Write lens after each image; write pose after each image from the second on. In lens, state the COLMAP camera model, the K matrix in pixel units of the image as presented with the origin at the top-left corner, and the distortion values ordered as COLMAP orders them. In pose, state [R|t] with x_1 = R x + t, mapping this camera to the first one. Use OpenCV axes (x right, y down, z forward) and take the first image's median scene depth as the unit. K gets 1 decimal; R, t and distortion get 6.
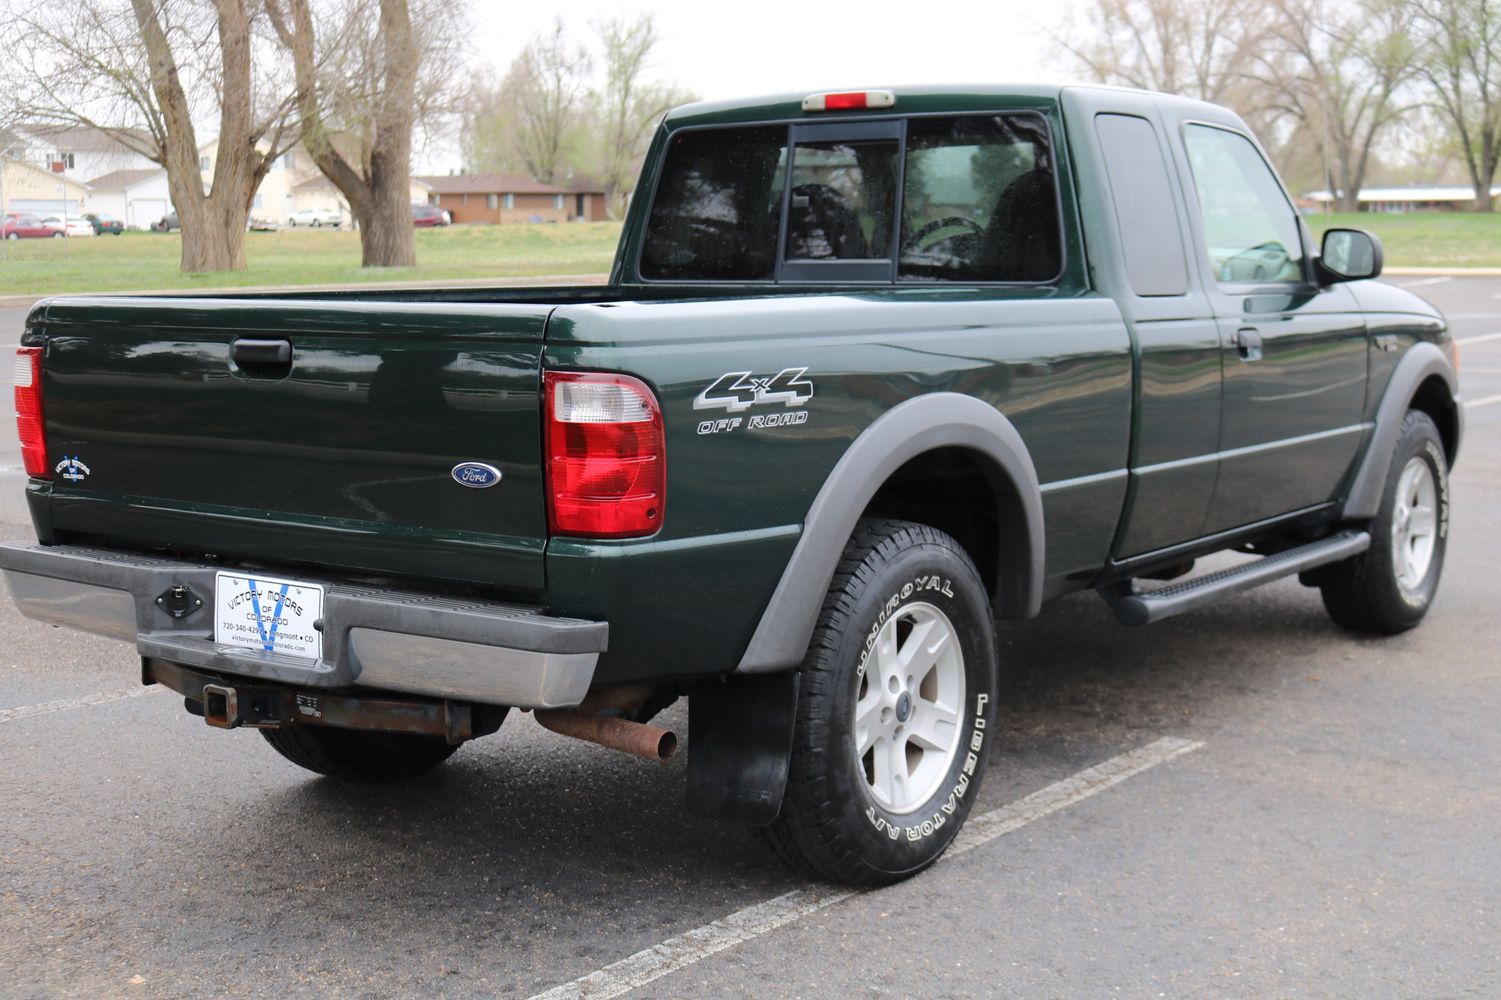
lens RADIAL K [[2023.7, 0, 750.5], [0, 2023.7, 500.0], [0, 0, 1]] dist [-0.077416, 0.086687]
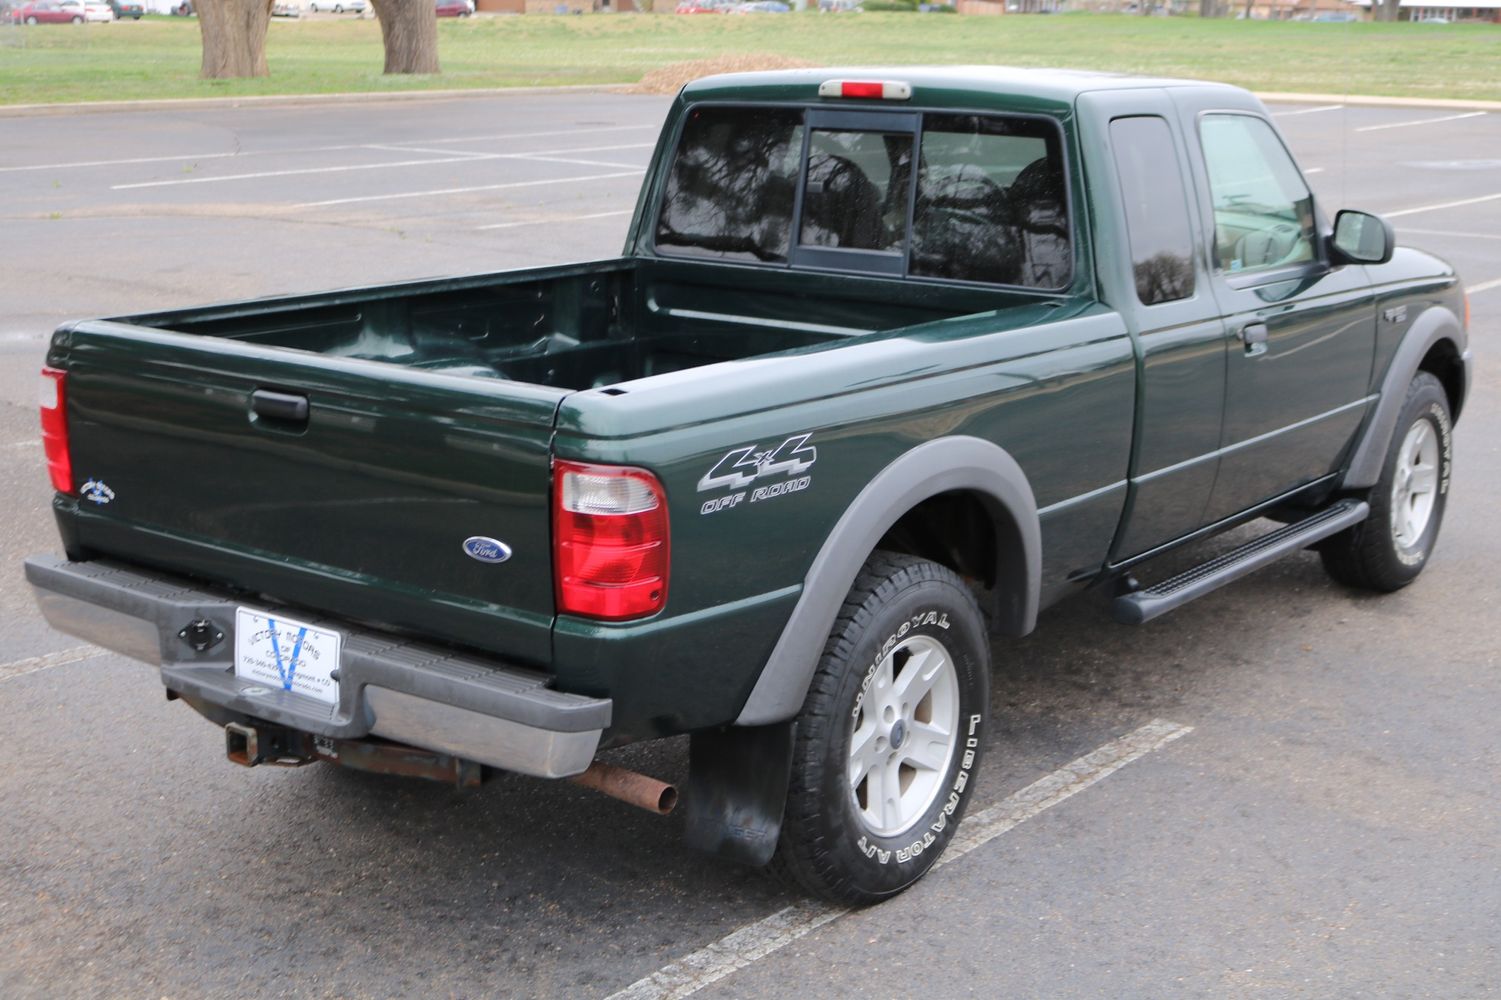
lens RADIAL K [[2023.7, 0, 750.5], [0, 2023.7, 500.0], [0, 0, 1]] dist [-0.077416, 0.086687]
pose [[0.999709, 0.022438, -0.008837, 0.006639], [-0.021453, 0.994841, 0.099157, -0.119775], [0.011016, -0.098939, 0.995033, -0.022441]]
